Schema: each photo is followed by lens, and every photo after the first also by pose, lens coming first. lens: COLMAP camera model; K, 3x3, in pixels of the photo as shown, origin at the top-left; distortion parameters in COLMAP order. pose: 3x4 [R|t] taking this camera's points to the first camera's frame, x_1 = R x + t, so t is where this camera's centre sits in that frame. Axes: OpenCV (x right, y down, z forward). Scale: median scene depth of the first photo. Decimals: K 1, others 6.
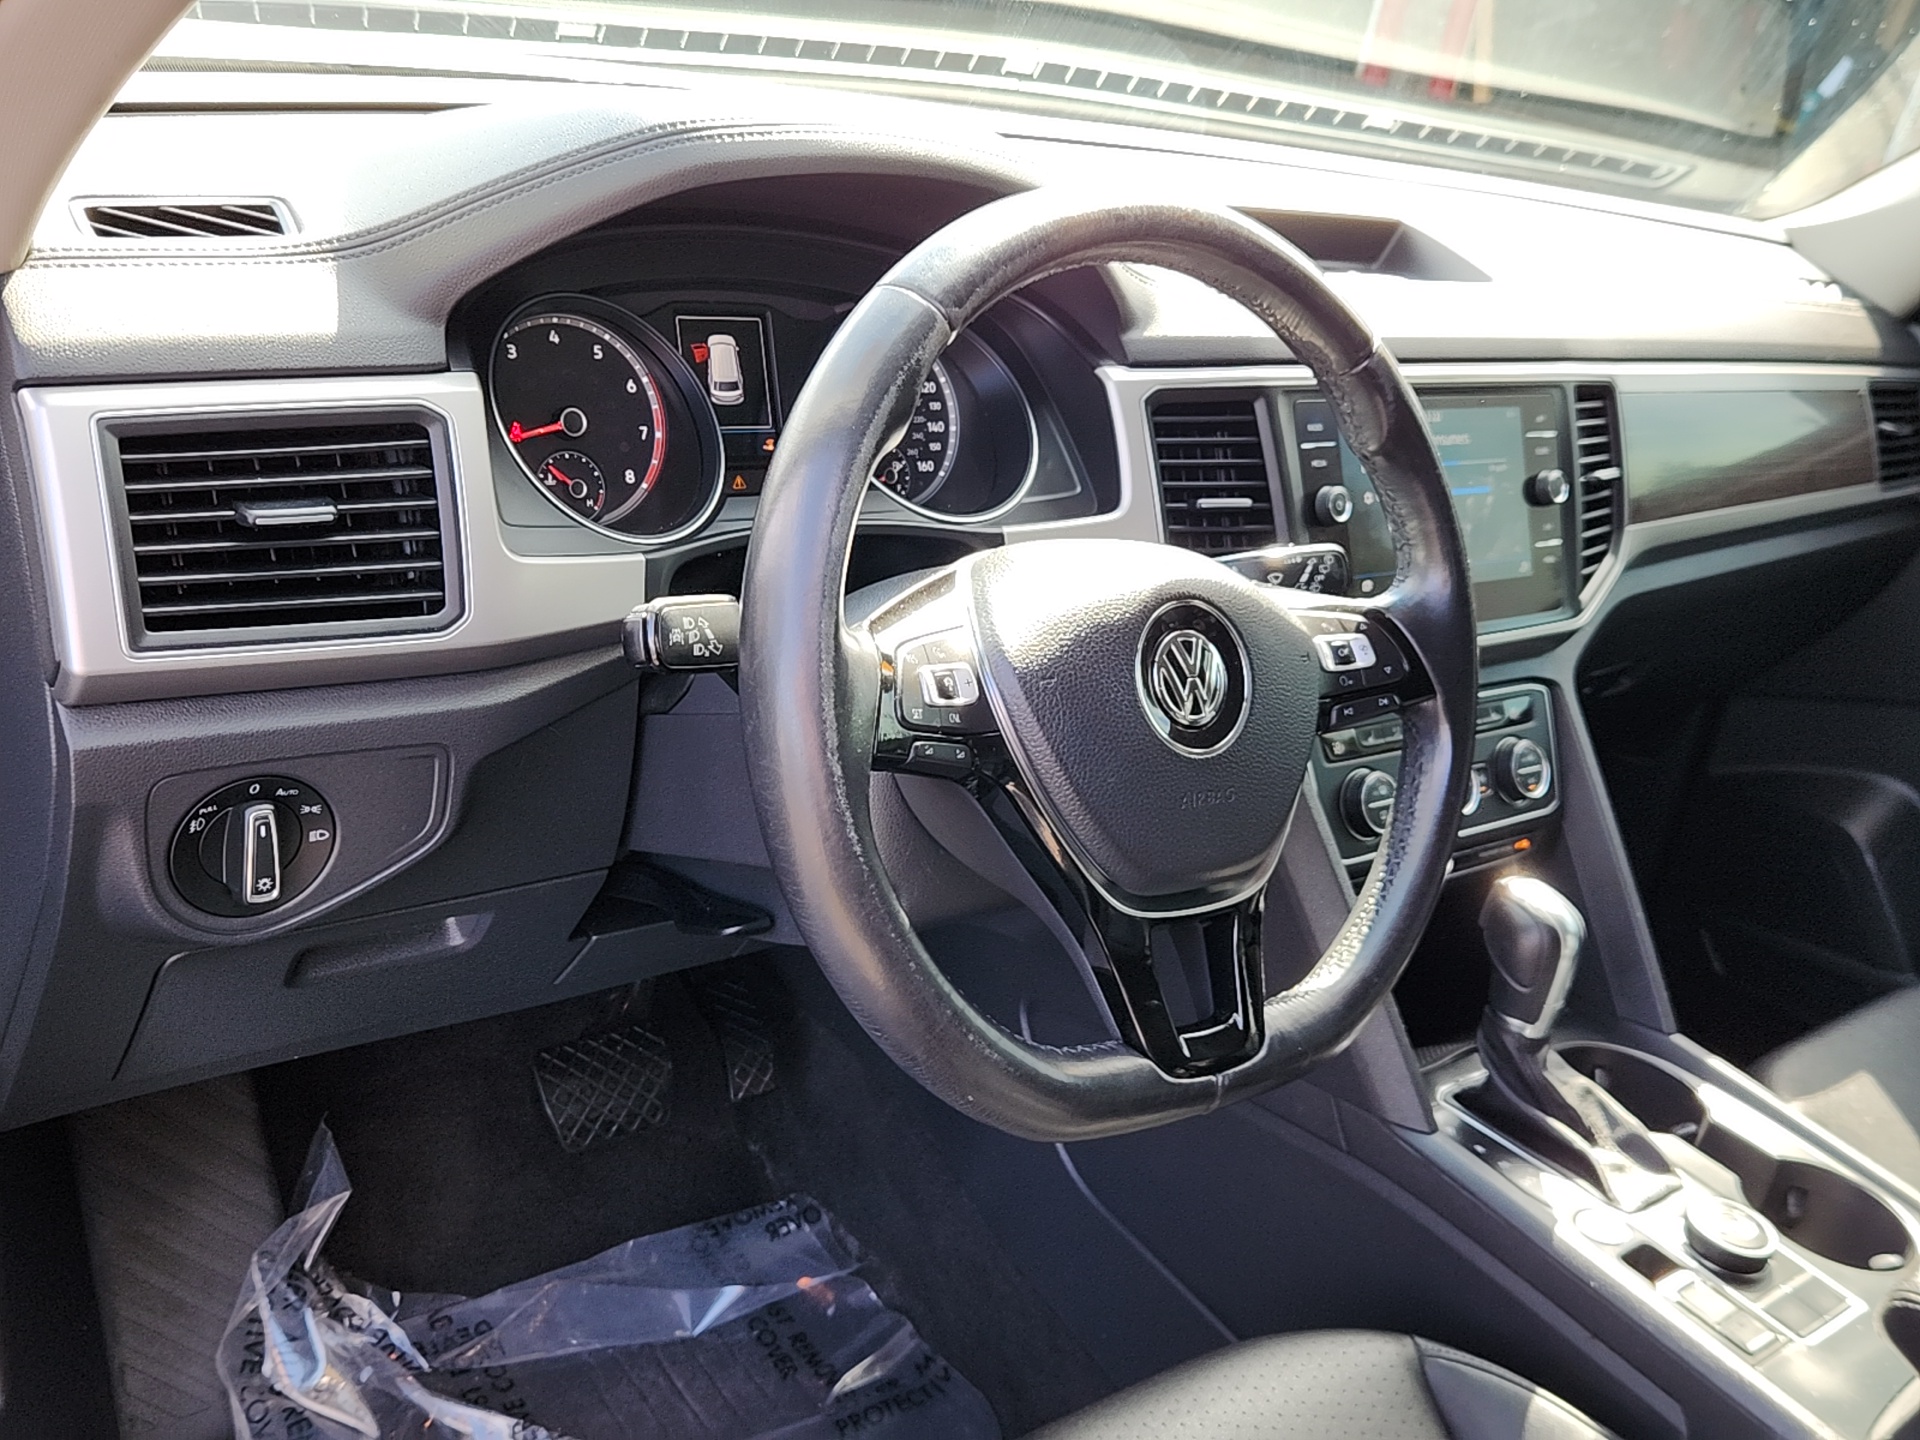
lens RADIAL K [[1813.8, 0, 1008.3], [0, 1813.8, 742.4], [0, 0, 1]] dist [0.088993, -0.137026]
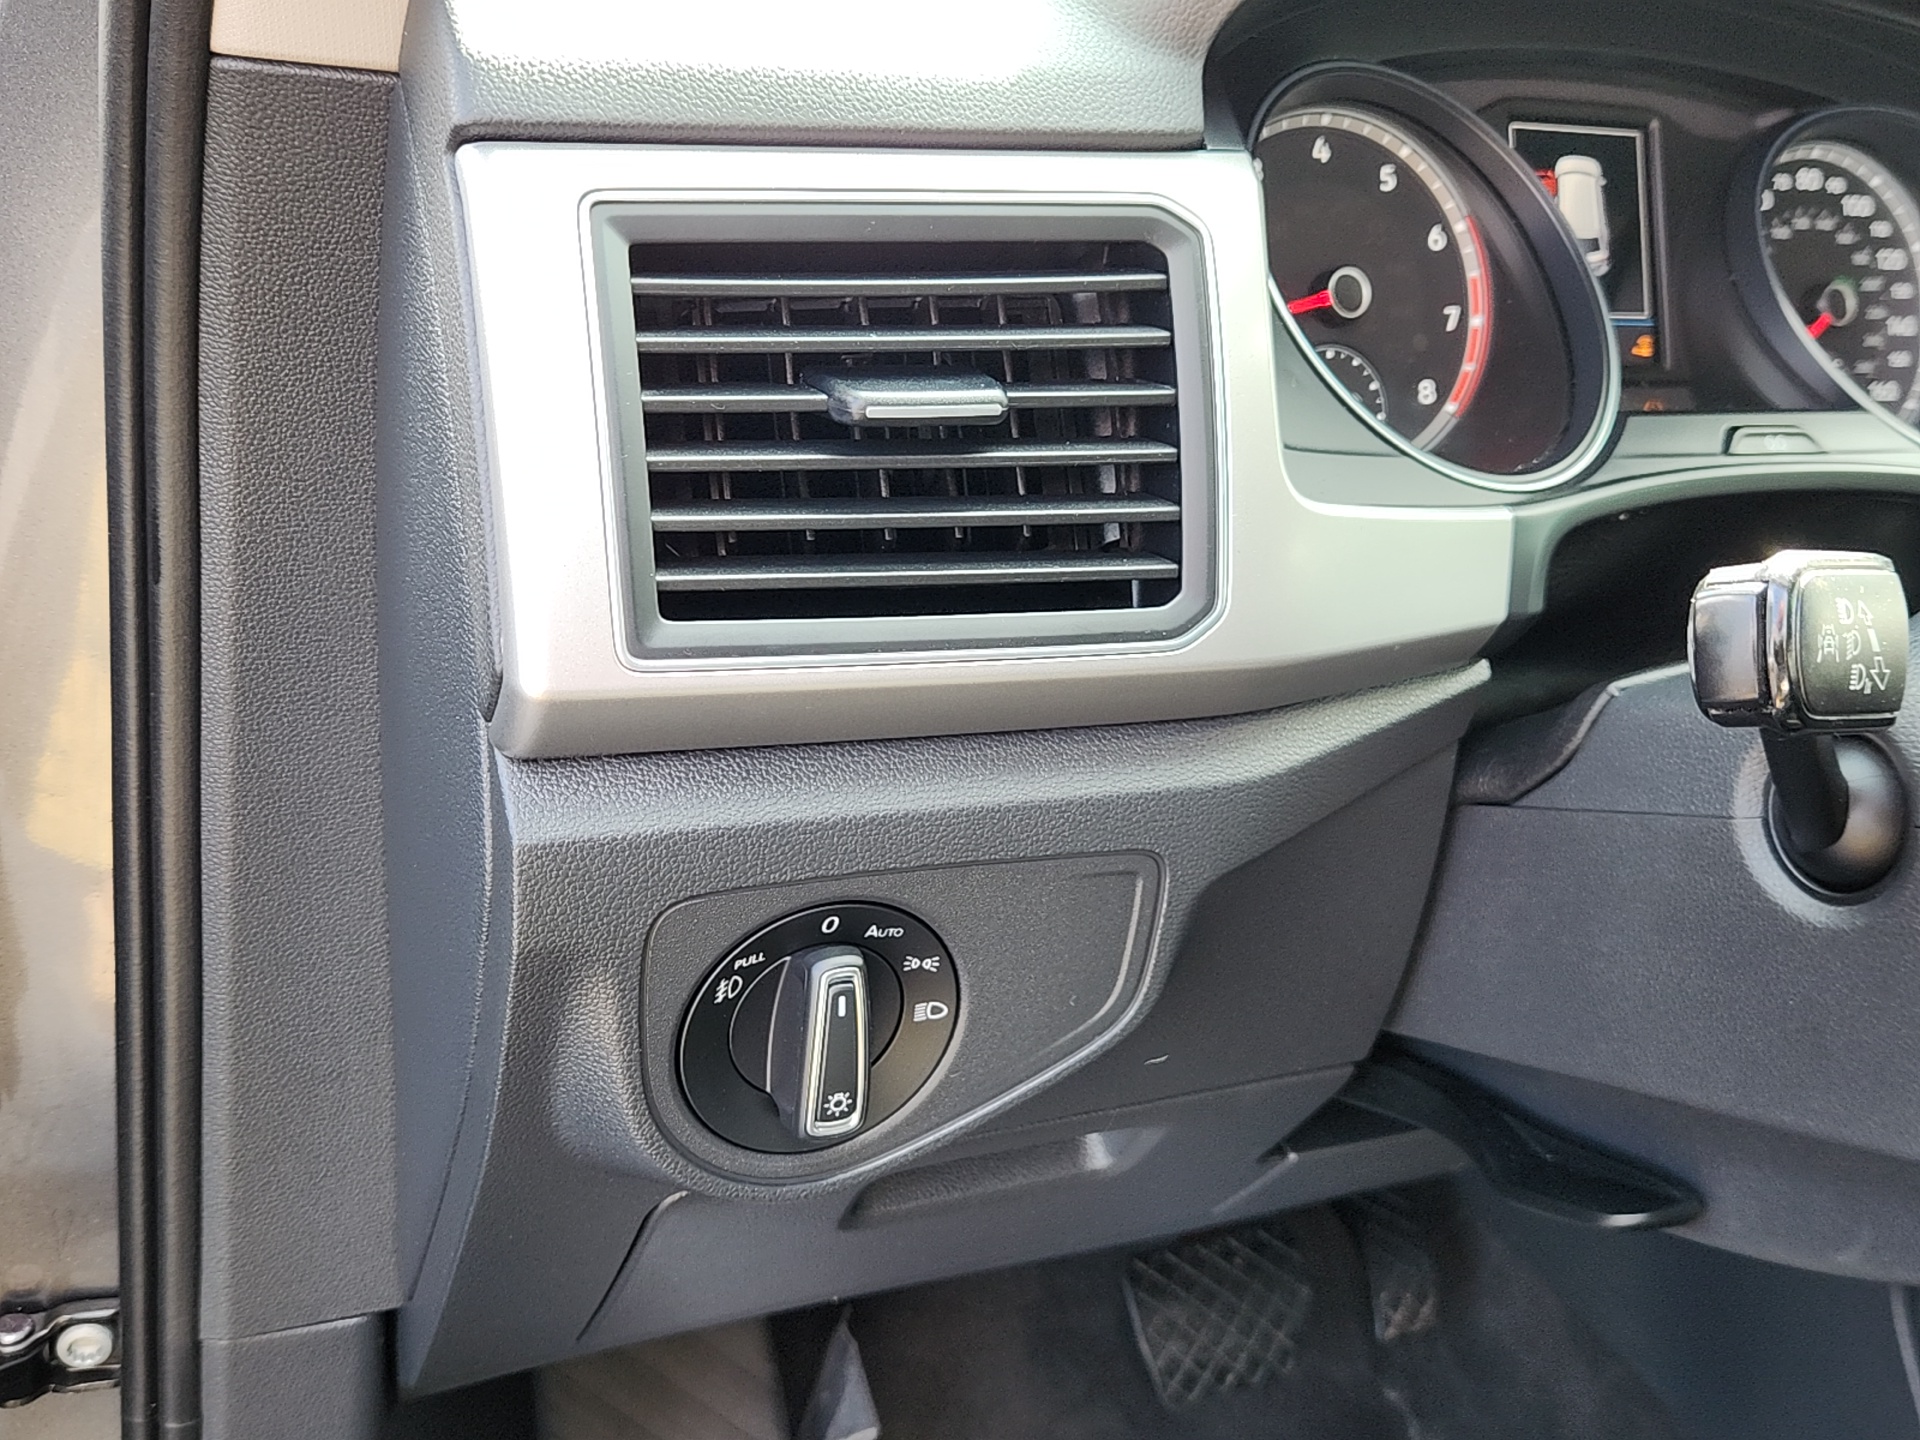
lens RADIAL K [[1764.2, 0, 960.0], [0, 1764.2, 720.0], [0, 0, 1]] dist [0.081819, -0.086856]
pose [[0.962831, 0.030977, -0.268323, -0.217815], [-0.043499, 0.998218, -0.040848, -0.013306], [0.266579, 0.051001, 0.962463, 0.467820]]
